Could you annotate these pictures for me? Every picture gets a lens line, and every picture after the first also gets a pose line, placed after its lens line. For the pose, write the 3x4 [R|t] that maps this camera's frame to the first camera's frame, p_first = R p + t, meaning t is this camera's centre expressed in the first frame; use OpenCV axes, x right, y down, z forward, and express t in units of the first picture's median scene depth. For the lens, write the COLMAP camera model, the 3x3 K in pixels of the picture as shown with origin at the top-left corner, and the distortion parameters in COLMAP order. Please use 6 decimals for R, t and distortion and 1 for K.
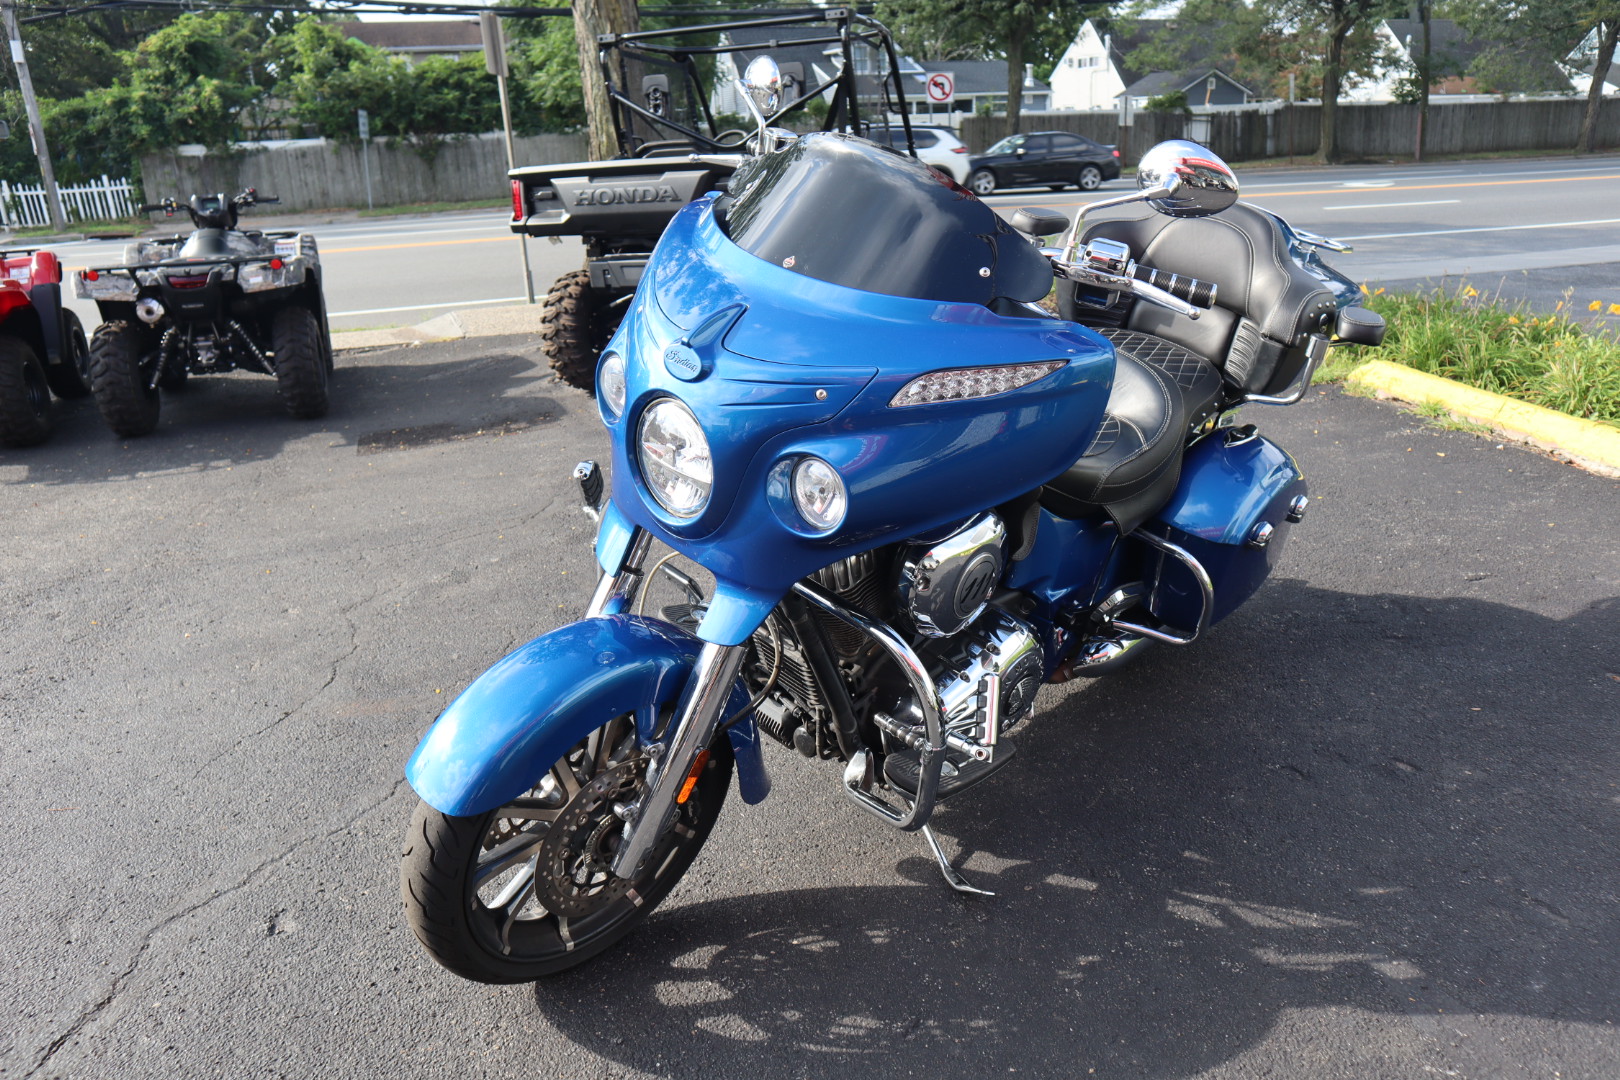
lens RADIAL K [[1216.4, 0, 833.9], [0, 1216.4, 546.4], [0, 0, 1]] dist [-0.093901, 0.079105]
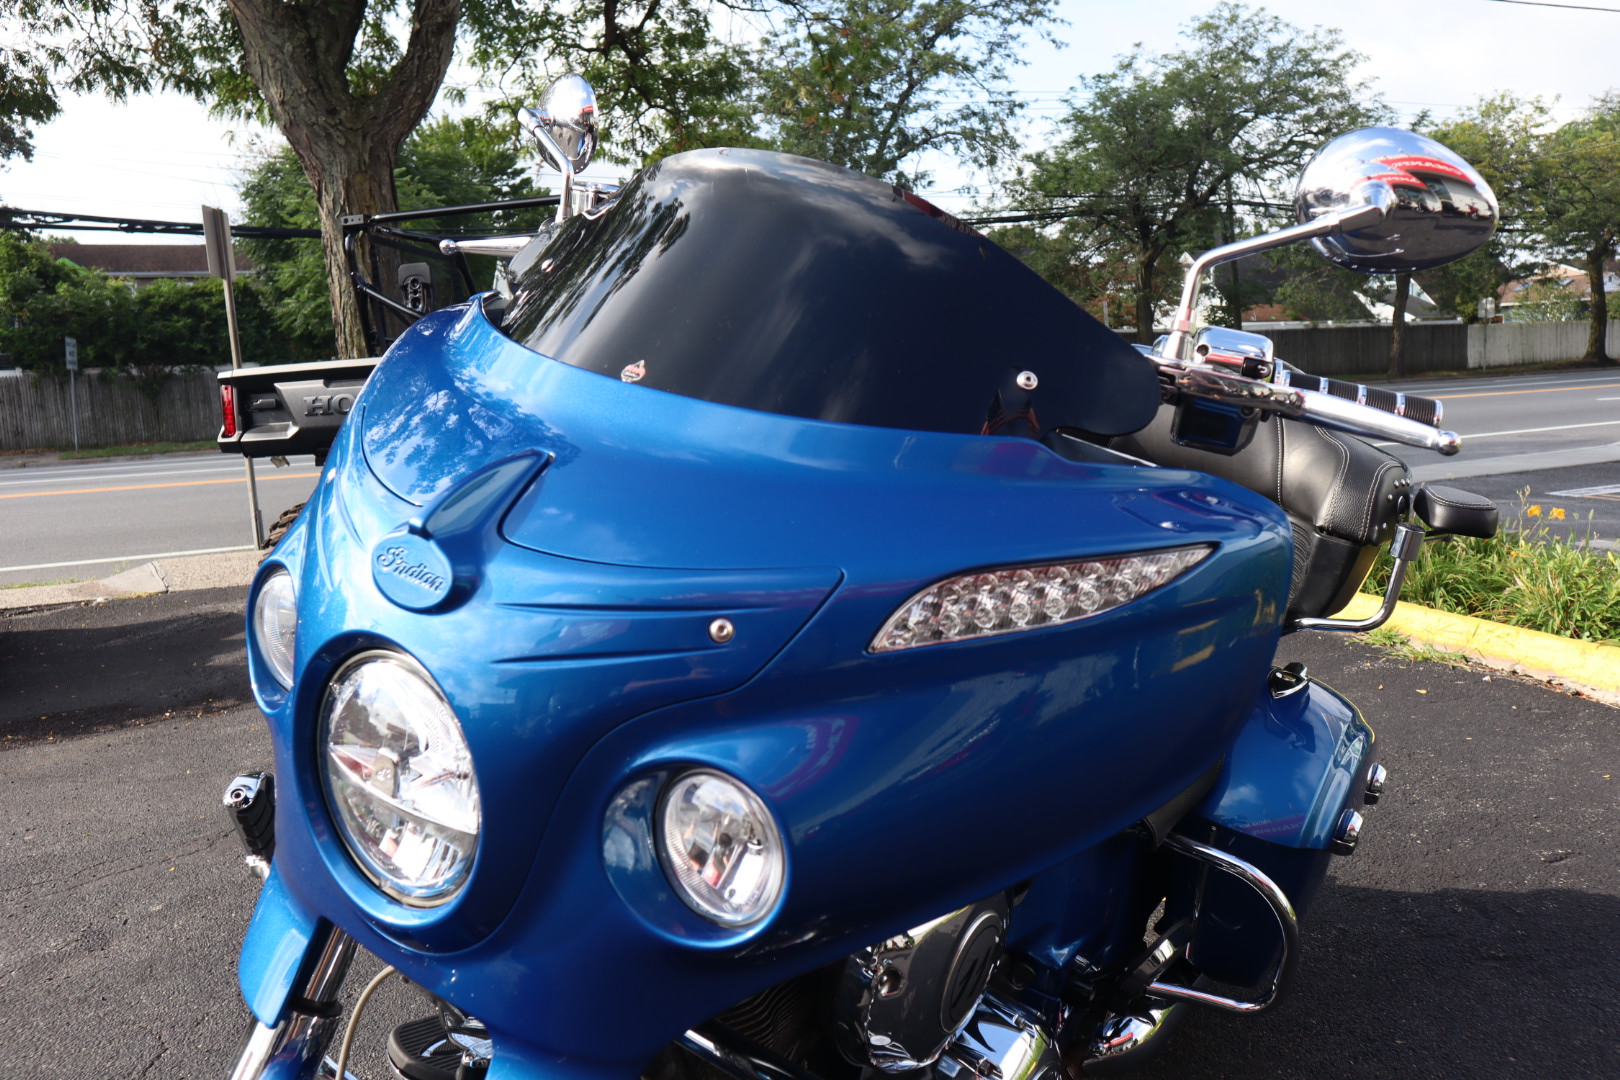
lens RADIAL K [[1359.3, 0, 835.6], [0, 1359.3, 548.6], [0, 0, 1]] dist [-0.082775, 0.104210]
pose [[0.988071, -0.023919, 0.152127, -0.011696], [0.053439, 0.979734, -0.193044, -0.014136], [-0.144427, 0.198870, 0.969325, 0.128802]]
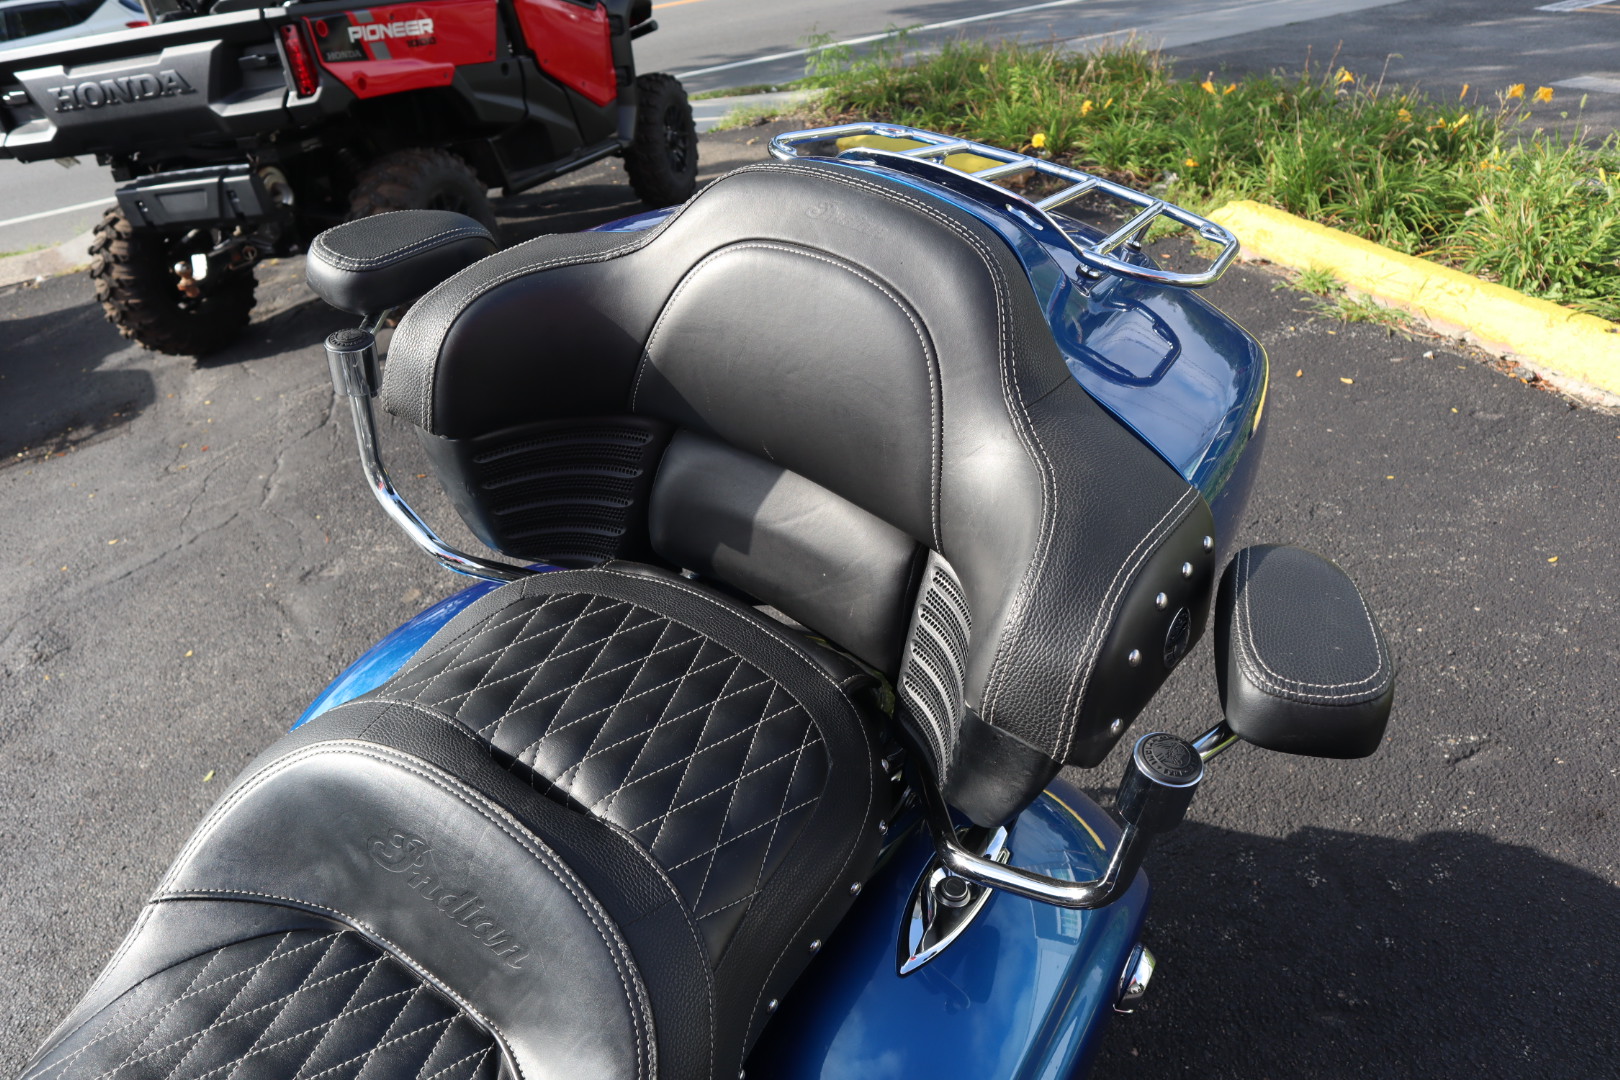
lens RADIAL K [[1169.7, 0, 819.6], [0, 1169.7, 561.3], [0, 0, 1]] dist [-0.124521, 0.083770]
pose [[0.987710, -0.140836, 0.067774, 0.127011], [0.124715, 0.971547, 0.201354, -0.112866], [-0.094203, -0.190427, 0.977171, 0.305024]]
